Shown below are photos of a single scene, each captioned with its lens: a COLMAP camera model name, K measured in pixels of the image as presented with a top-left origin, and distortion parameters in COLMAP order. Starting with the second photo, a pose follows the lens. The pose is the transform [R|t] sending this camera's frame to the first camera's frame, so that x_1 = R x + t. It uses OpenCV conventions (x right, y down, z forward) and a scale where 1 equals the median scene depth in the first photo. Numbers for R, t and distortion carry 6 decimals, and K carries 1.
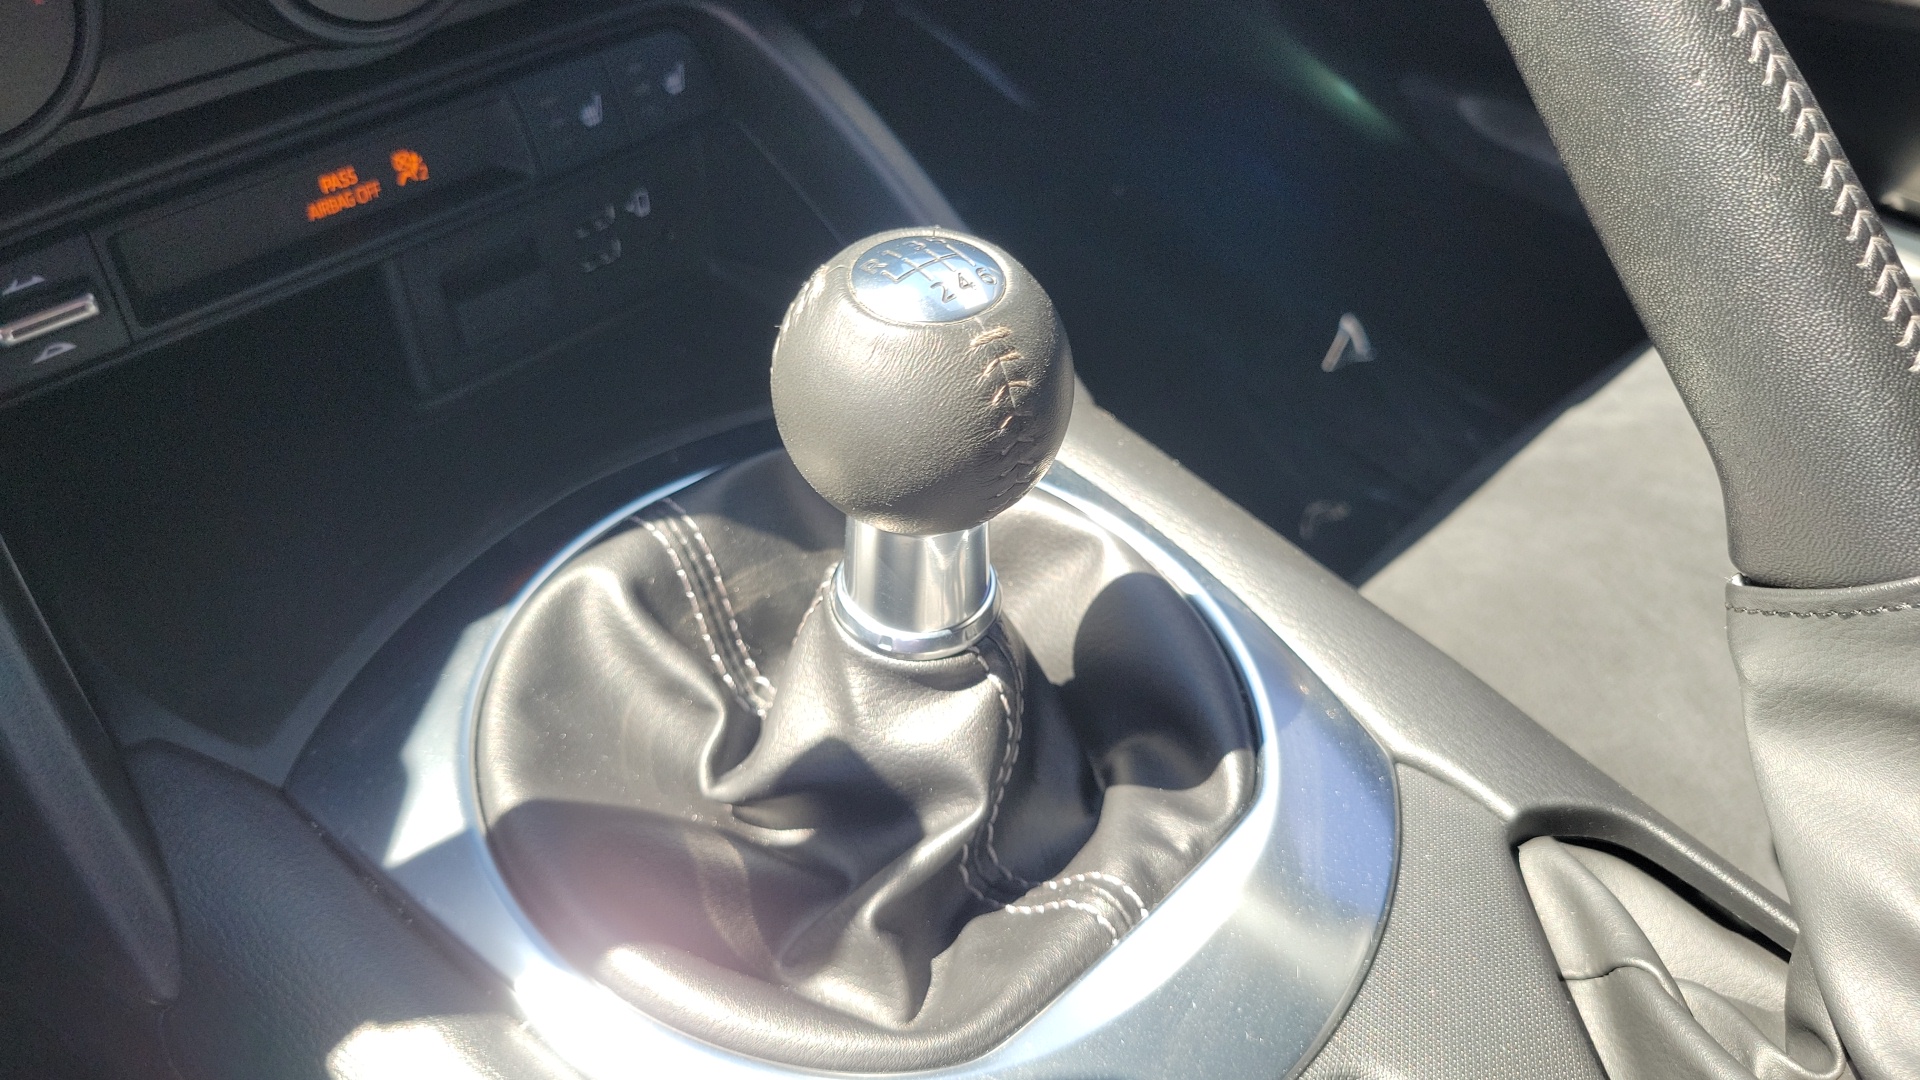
lens RADIAL K [[1471.5, 0, 968.5], [0, 1471.5, 543.3], [0, 0, 1]] dist [0.018615, -0.005786]
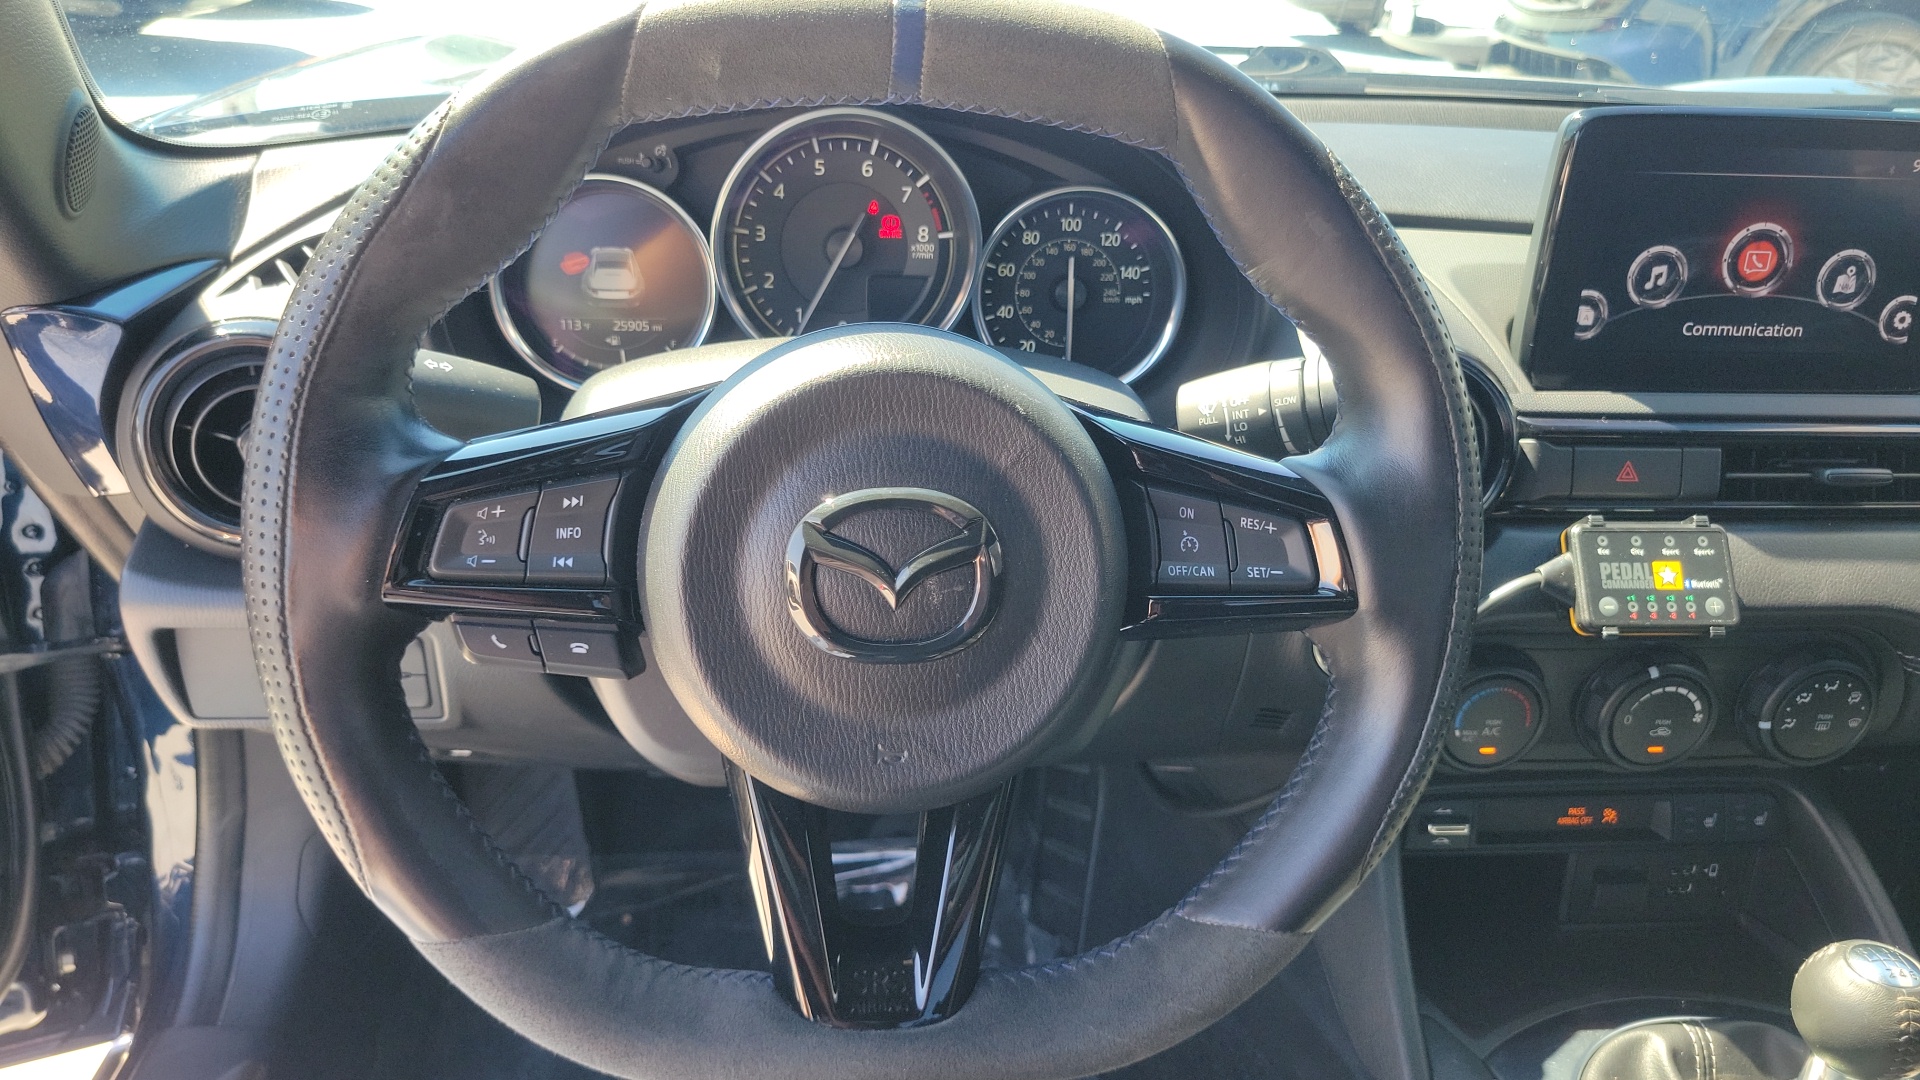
lens RADIAL K [[1471.5, 0, 951.9], [0, 1471.5, 525.8], [0, 0, 1]] dist [0.018615, -0.005786]
pose [[0.764883, 0.242024, -0.596974, 0.060073], [-0.448638, 0.865169, -0.224069, 0.327316], [0.462254, 0.439211, 0.770334, -1.452212]]
